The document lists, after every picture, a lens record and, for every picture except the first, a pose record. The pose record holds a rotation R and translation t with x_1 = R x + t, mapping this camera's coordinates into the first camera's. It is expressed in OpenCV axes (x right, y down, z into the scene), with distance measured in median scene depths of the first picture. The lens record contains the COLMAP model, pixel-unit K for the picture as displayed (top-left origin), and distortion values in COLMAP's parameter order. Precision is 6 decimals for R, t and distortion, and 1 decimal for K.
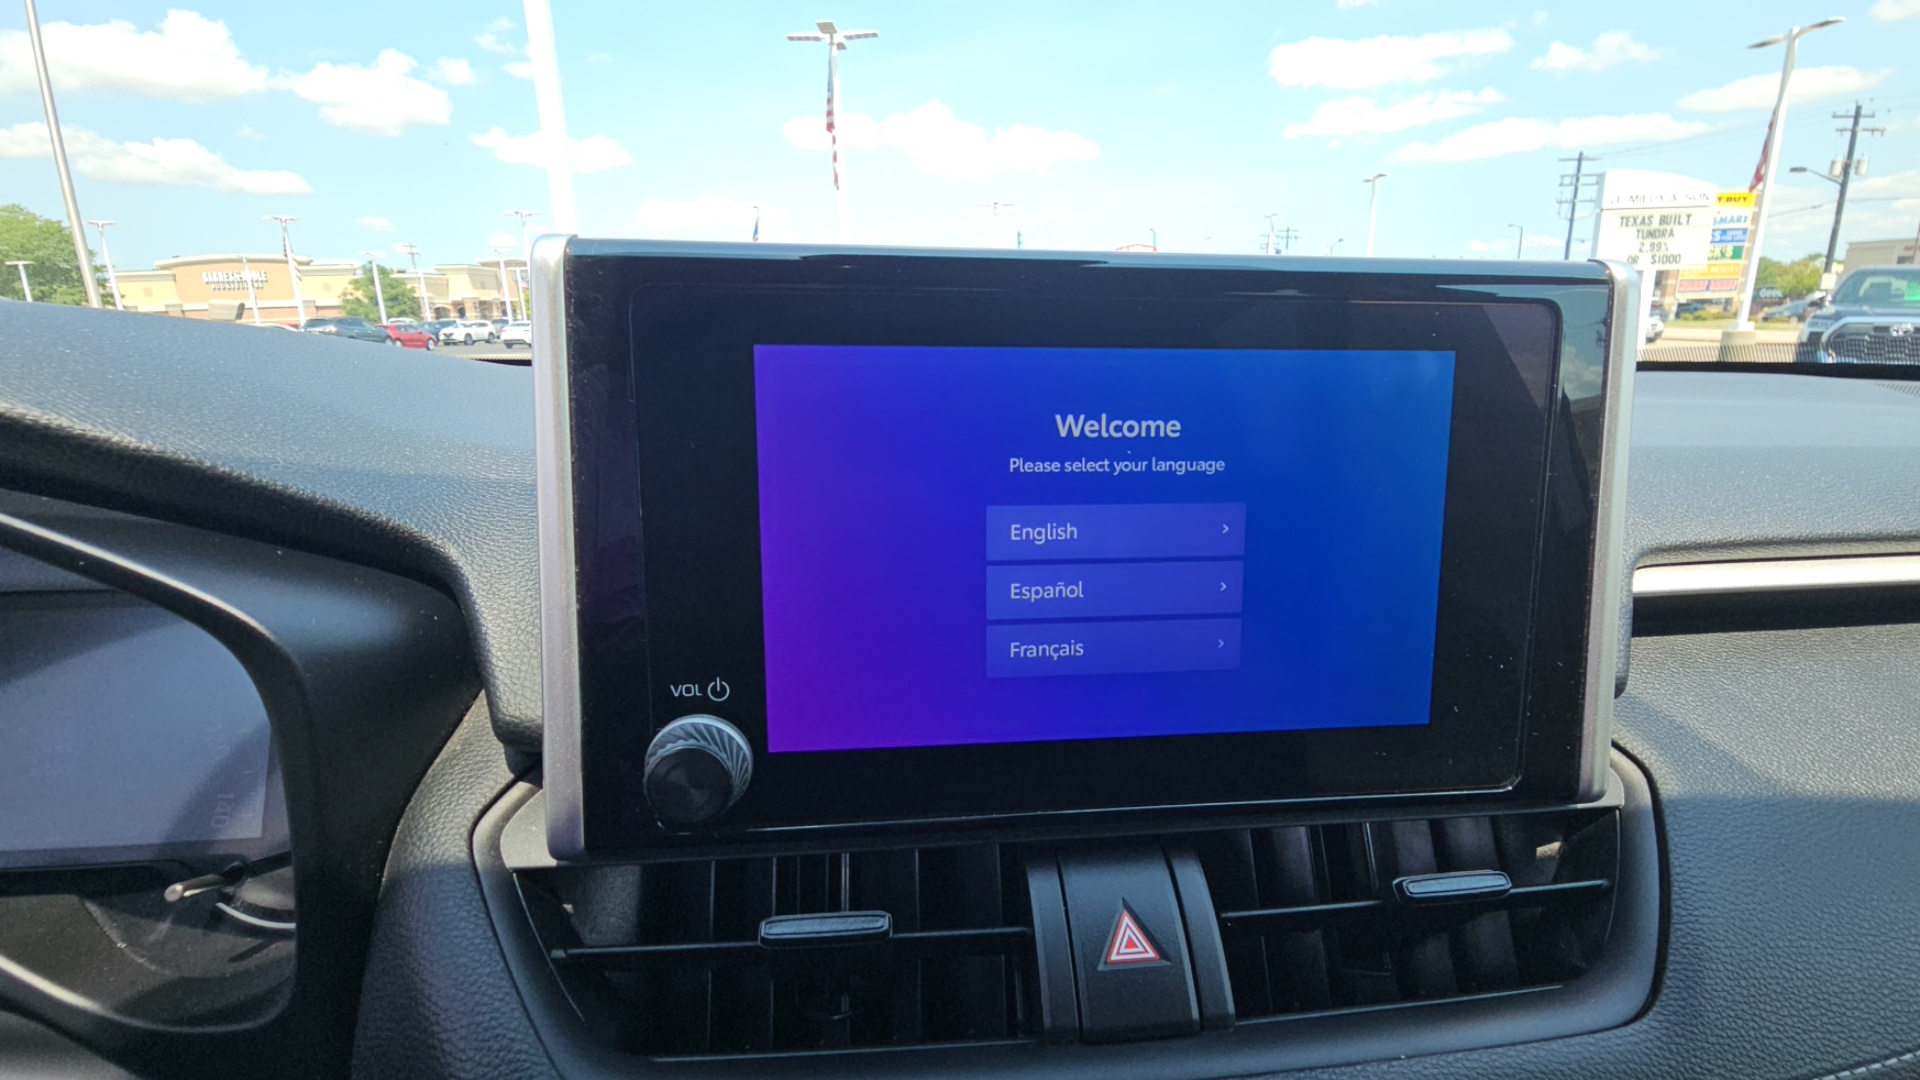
lens RADIAL K [[859.3, 0, 969.6], [0, 859.3, 548.7], [0, 0, 1]] dist [0.010474, -0.008640]
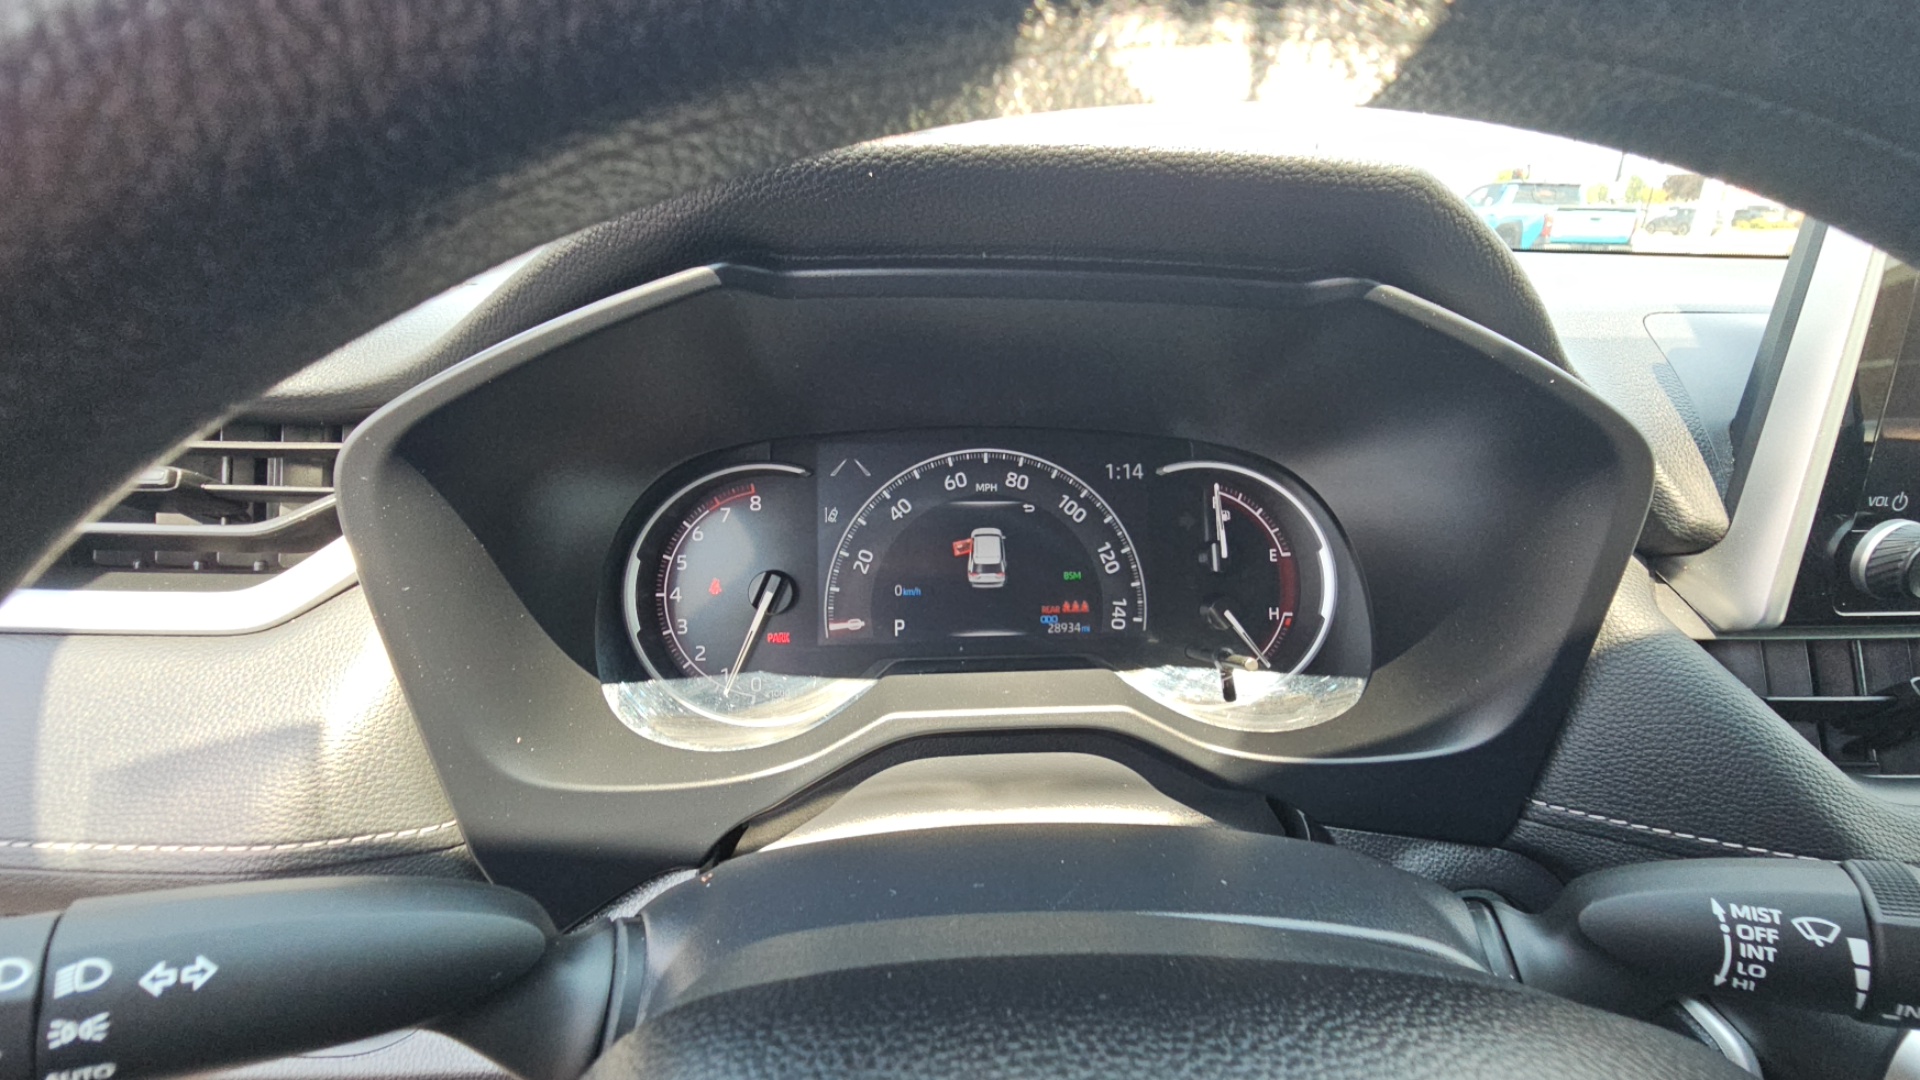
lens RADIAL K [[859.3, 0, 977.3], [0, 859.3, 549.4], [0, 0, 1]] dist [0.010474, -0.008640]
pose [[0.999708, 0.023285, -0.006392, -1.426963], [-0.022410, 0.993292, 0.113437, 0.106087], [0.008991, -0.113260, 0.993525, -0.230524]]
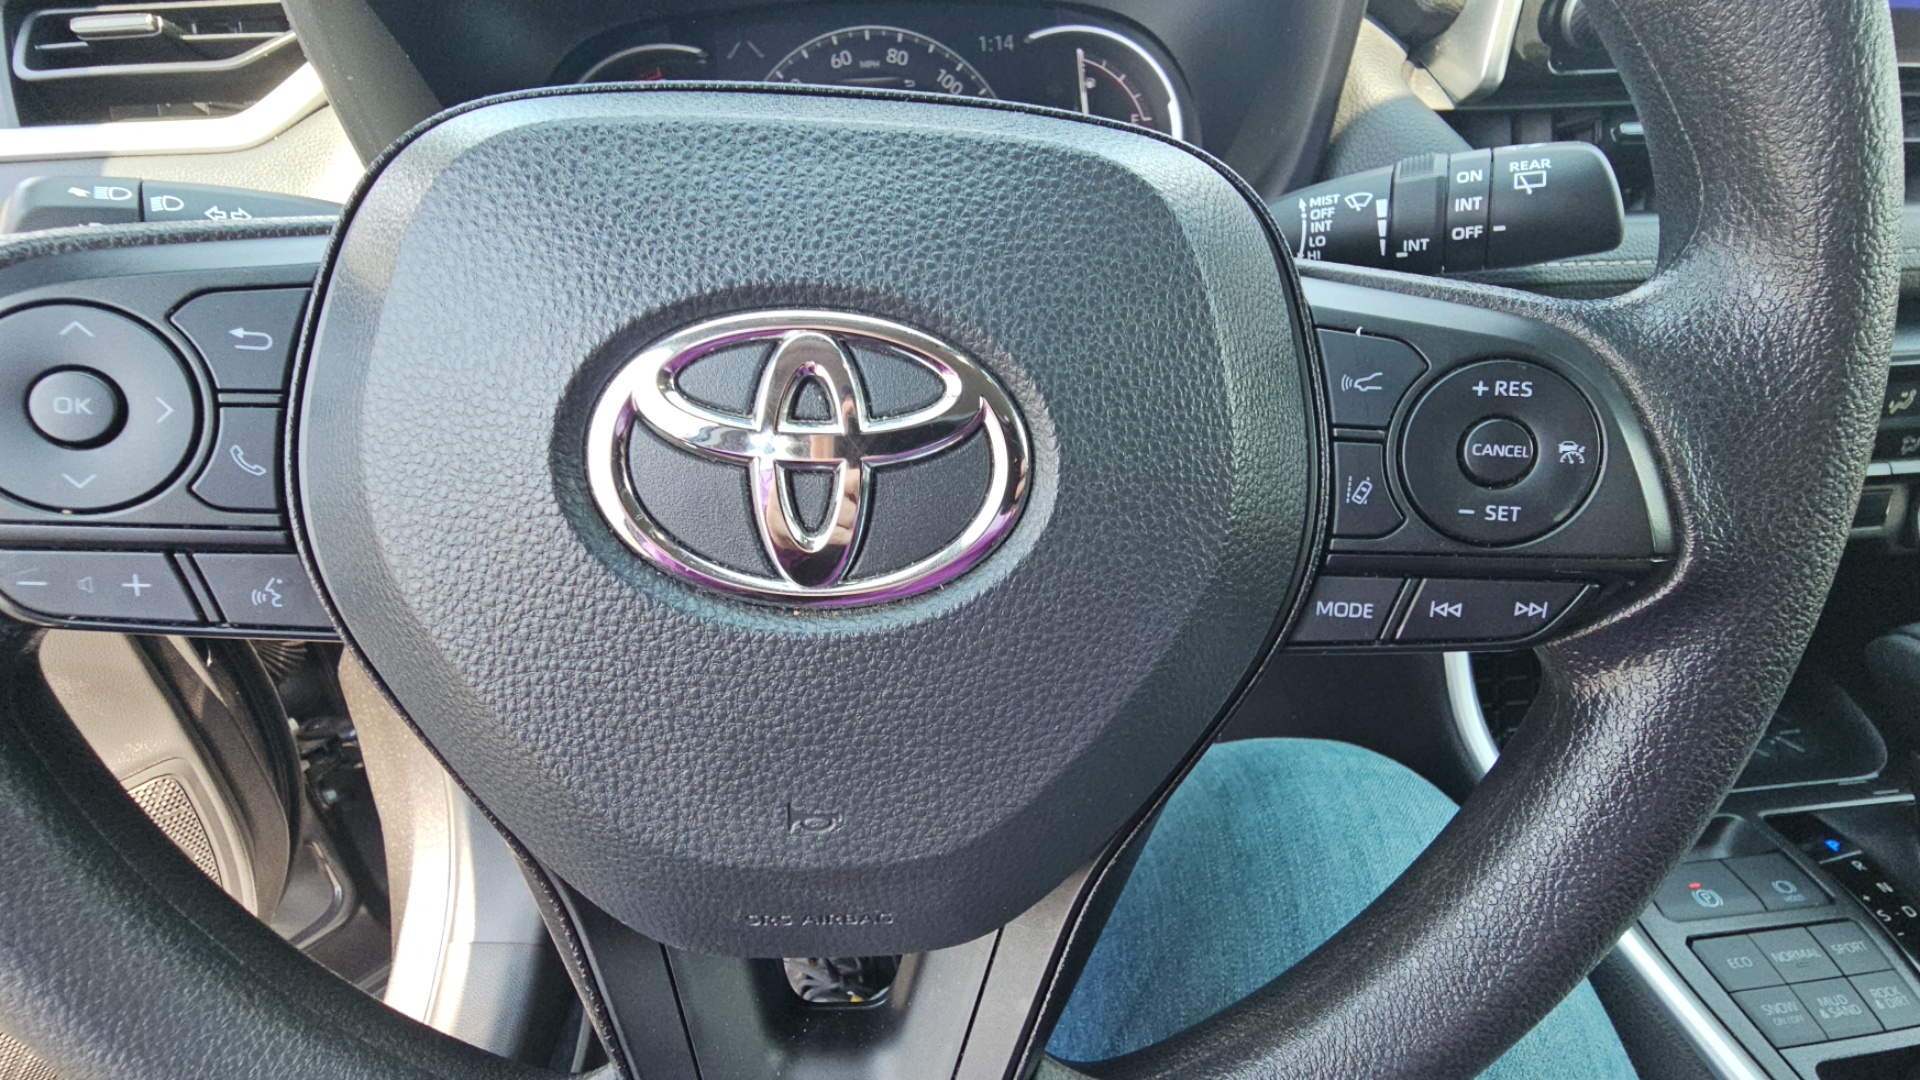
lens RADIAL K [[859.3, 0, 976.4], [0, 859.3, 548.1], [0, 0, 1]] dist [0.010474, -0.008640]
pose [[0.999115, -0.015109, -0.039264, -1.149556], [0.028037, 0.934952, 0.353666, 0.481907], [0.031366, -0.354453, 0.934547, -0.630012]]
